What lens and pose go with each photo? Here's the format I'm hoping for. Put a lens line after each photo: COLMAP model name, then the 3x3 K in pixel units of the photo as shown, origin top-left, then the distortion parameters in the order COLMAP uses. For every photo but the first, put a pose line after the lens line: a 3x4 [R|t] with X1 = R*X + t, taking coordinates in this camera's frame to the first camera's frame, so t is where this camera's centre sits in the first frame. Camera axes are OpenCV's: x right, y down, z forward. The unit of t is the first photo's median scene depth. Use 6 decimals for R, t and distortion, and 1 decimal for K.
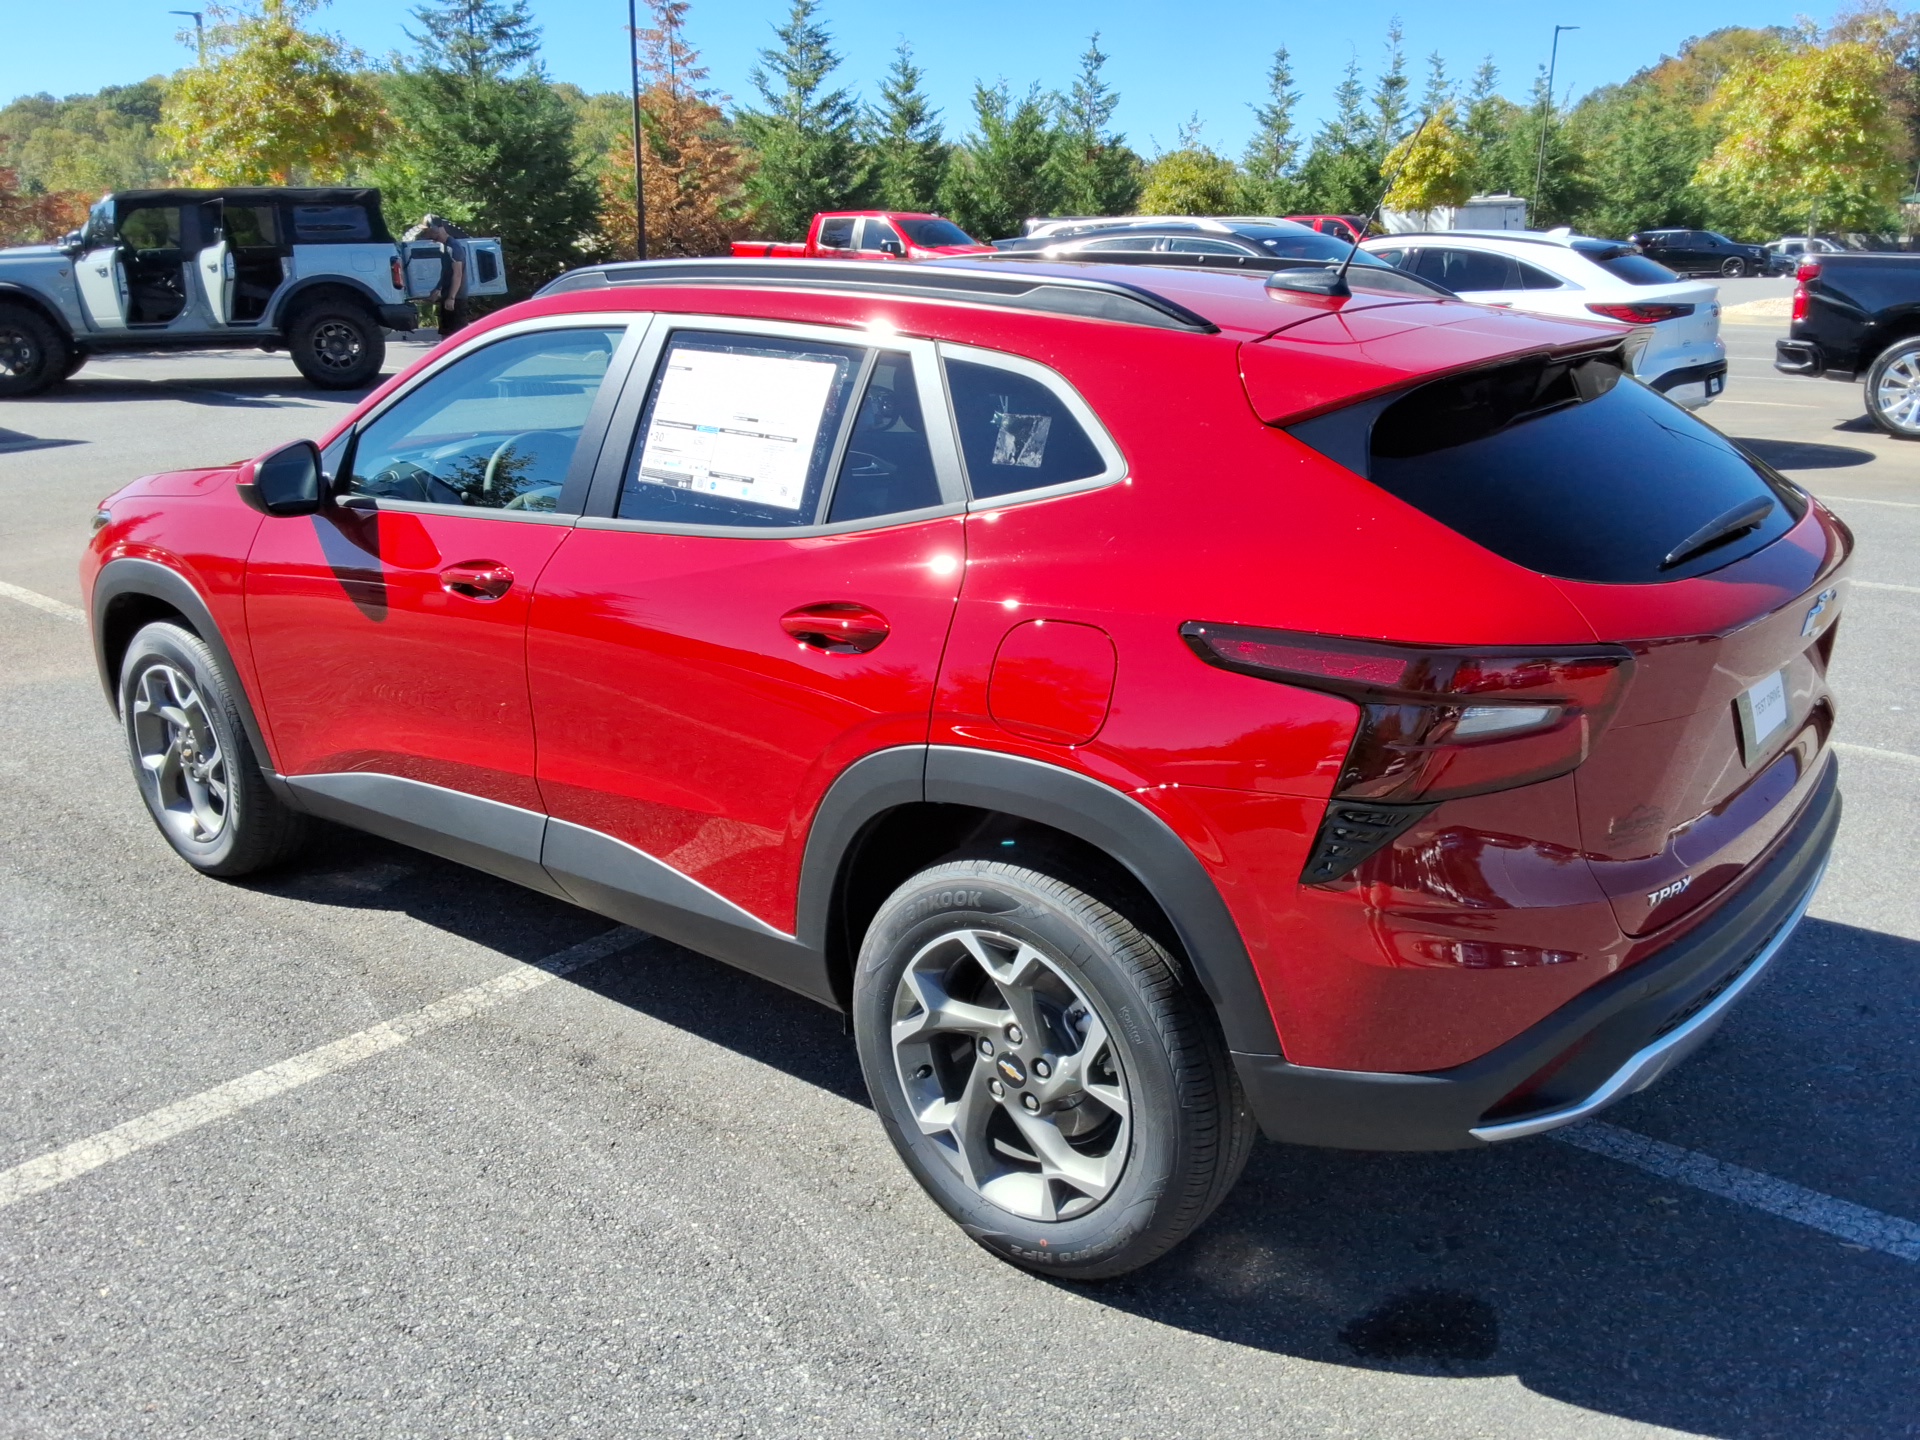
lens RADIAL K [[1545.7, 0, 973.1], [0, 1545.7, 710.2], [0, 0, 1]] dist [0.083318, -0.129386]
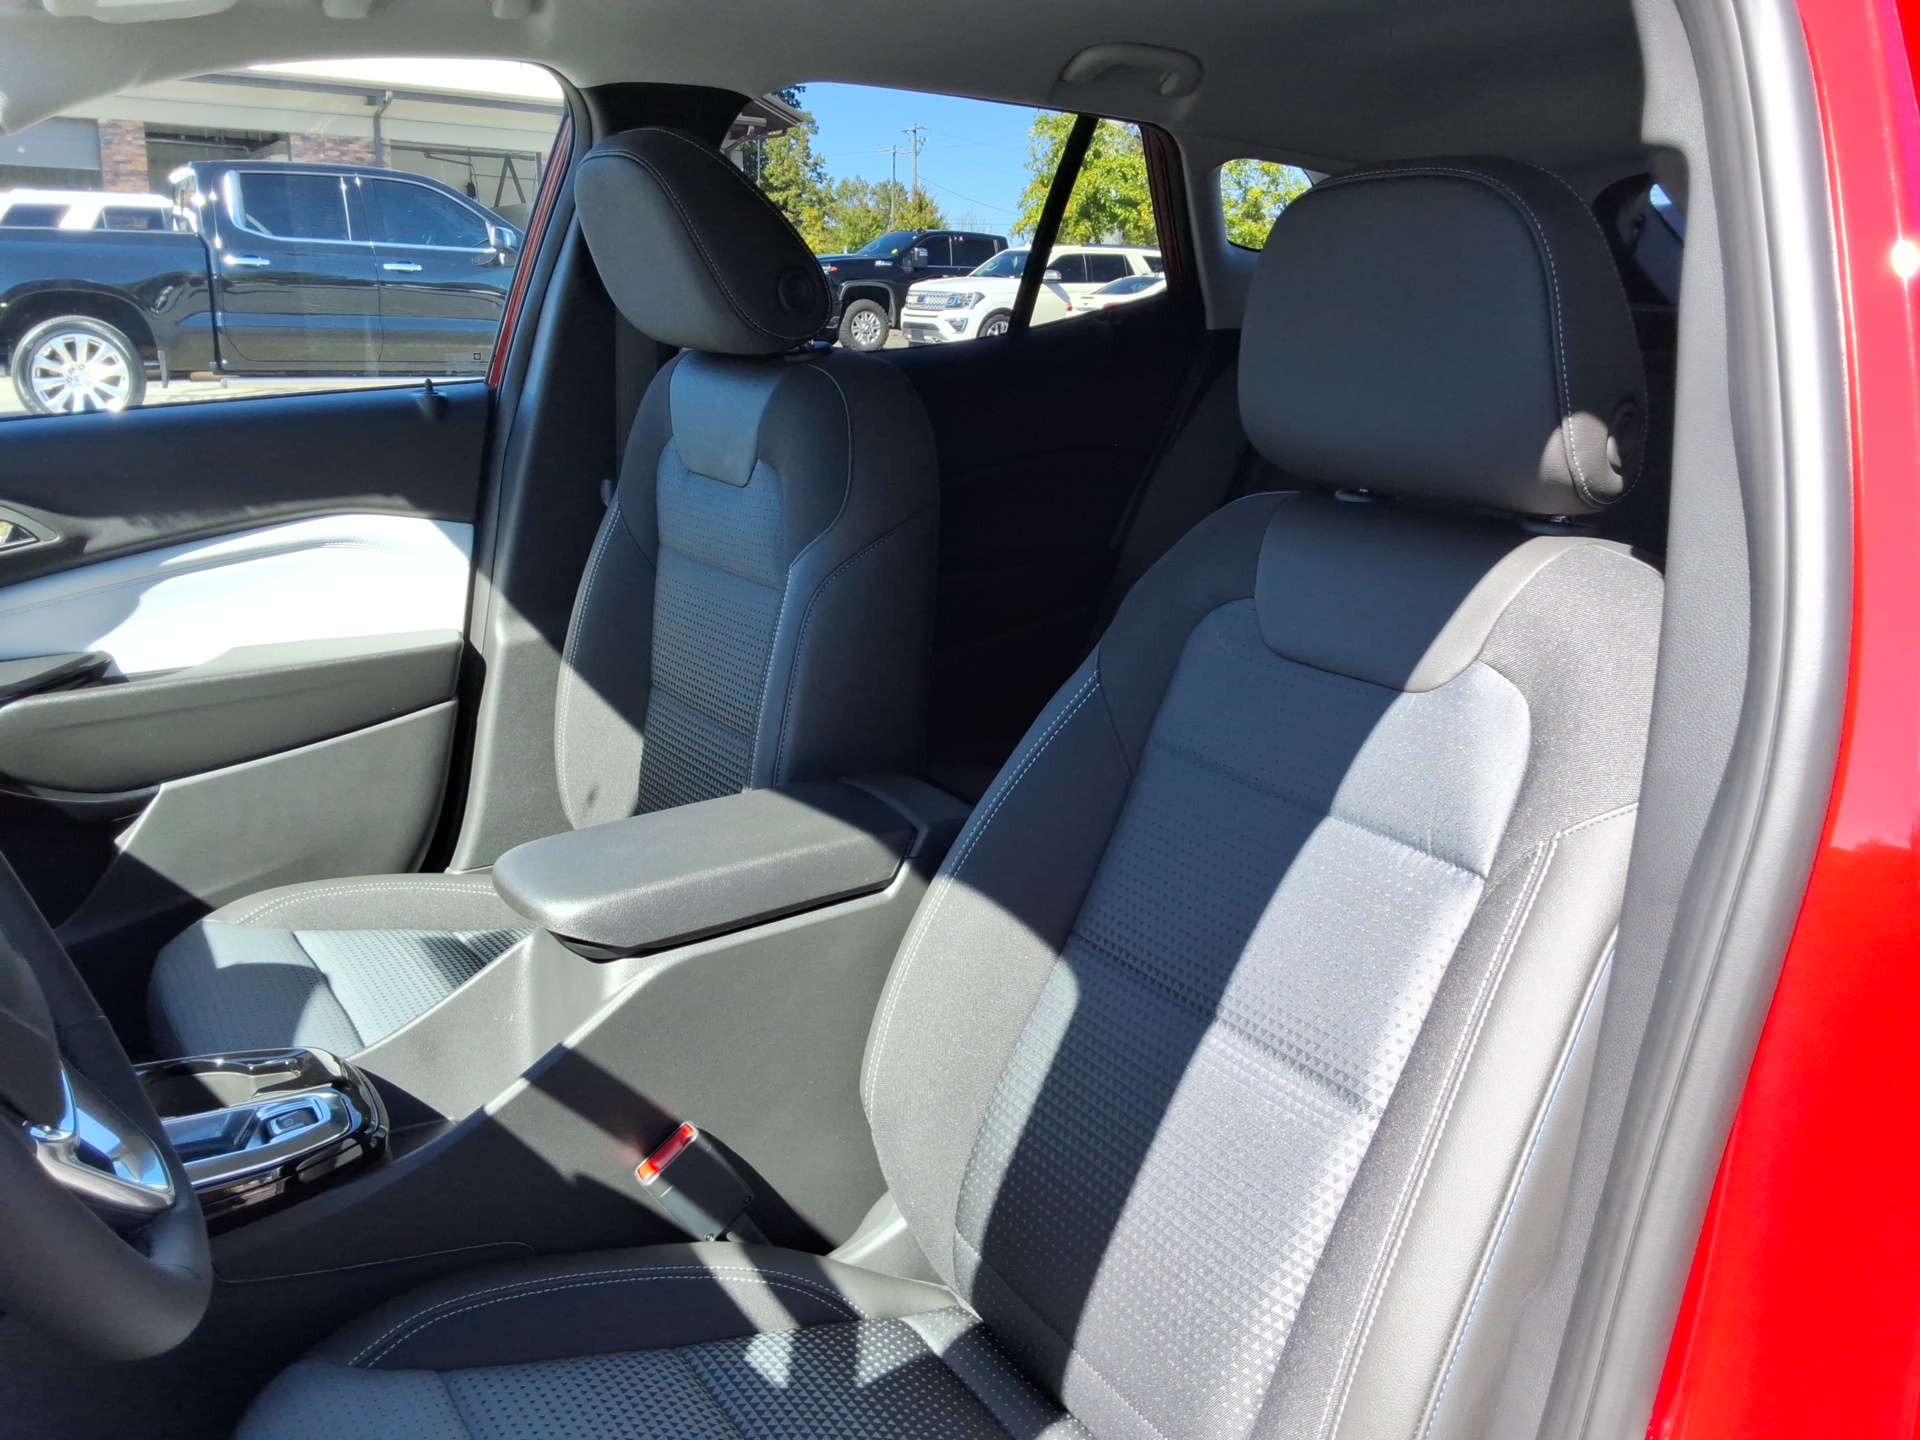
lens RADIAL K [[1545.7, 0, 966.0], [0, 1545.7, 720.2], [0, 0, 1]] dist [0.083318, -0.129386]
pose [[0.298674, -0.251152, 0.920715, -0.049414], [0.256768, 0.950325, 0.175935, -0.019749], [-0.919165, 0.183863, 0.348325, 0.112329]]
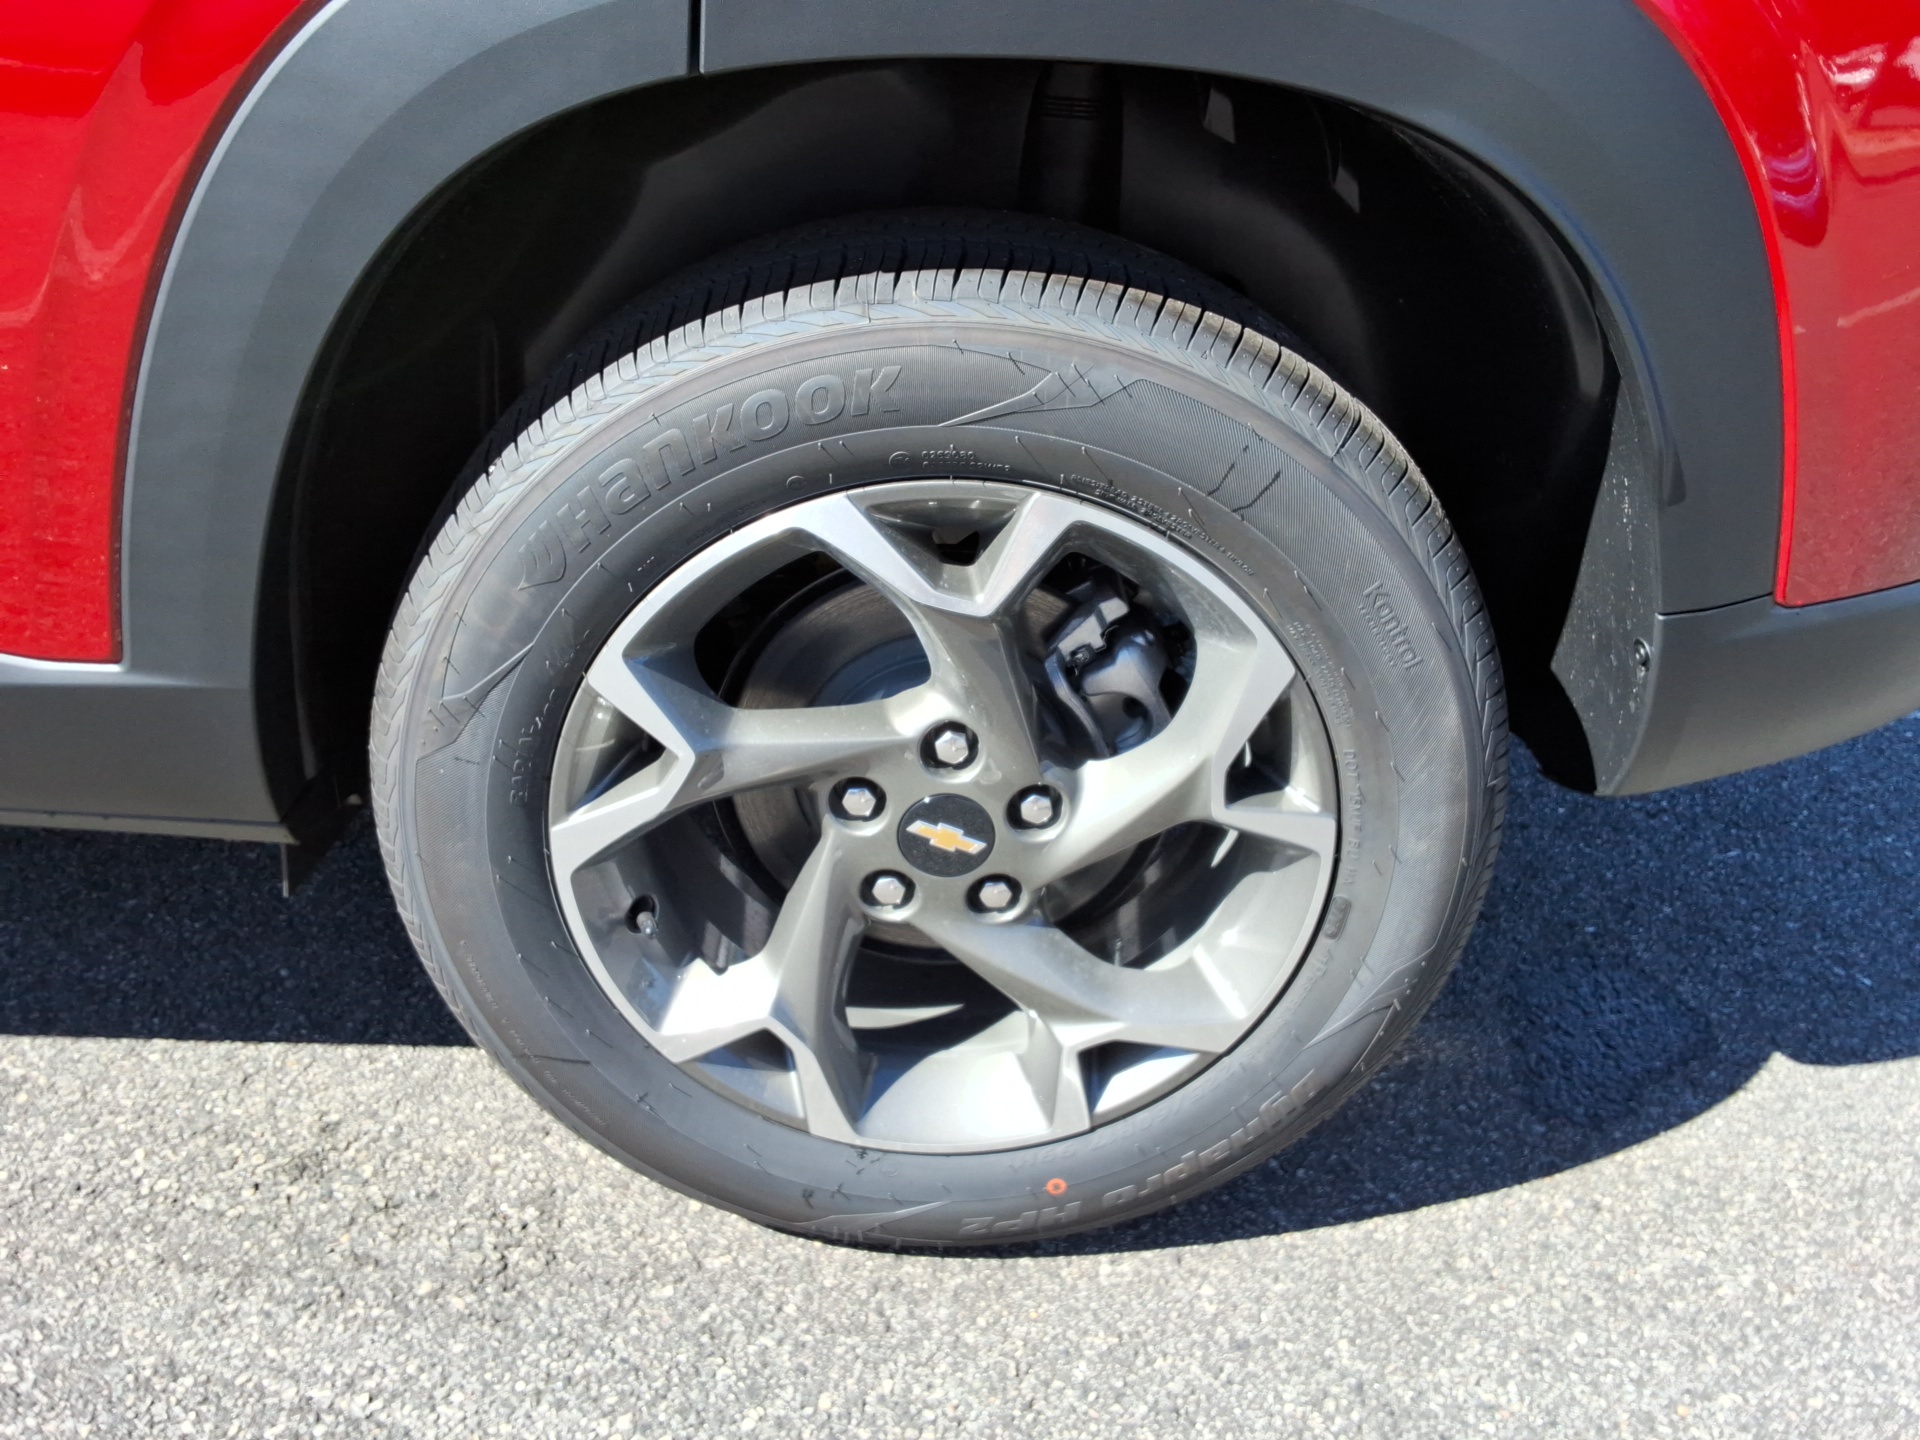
lens RADIAL K [[1545.7, 0, 973.4], [0, 1545.7, 725.4], [0, 0, 1]] dist [0.083318, -0.129386]
pose [[0.751767, -0.260441, 0.605819, -0.017480], [0.115492, 0.956504, 0.267885, 0.008806], [-0.649236, -0.131420, 0.749147, 0.061639]]
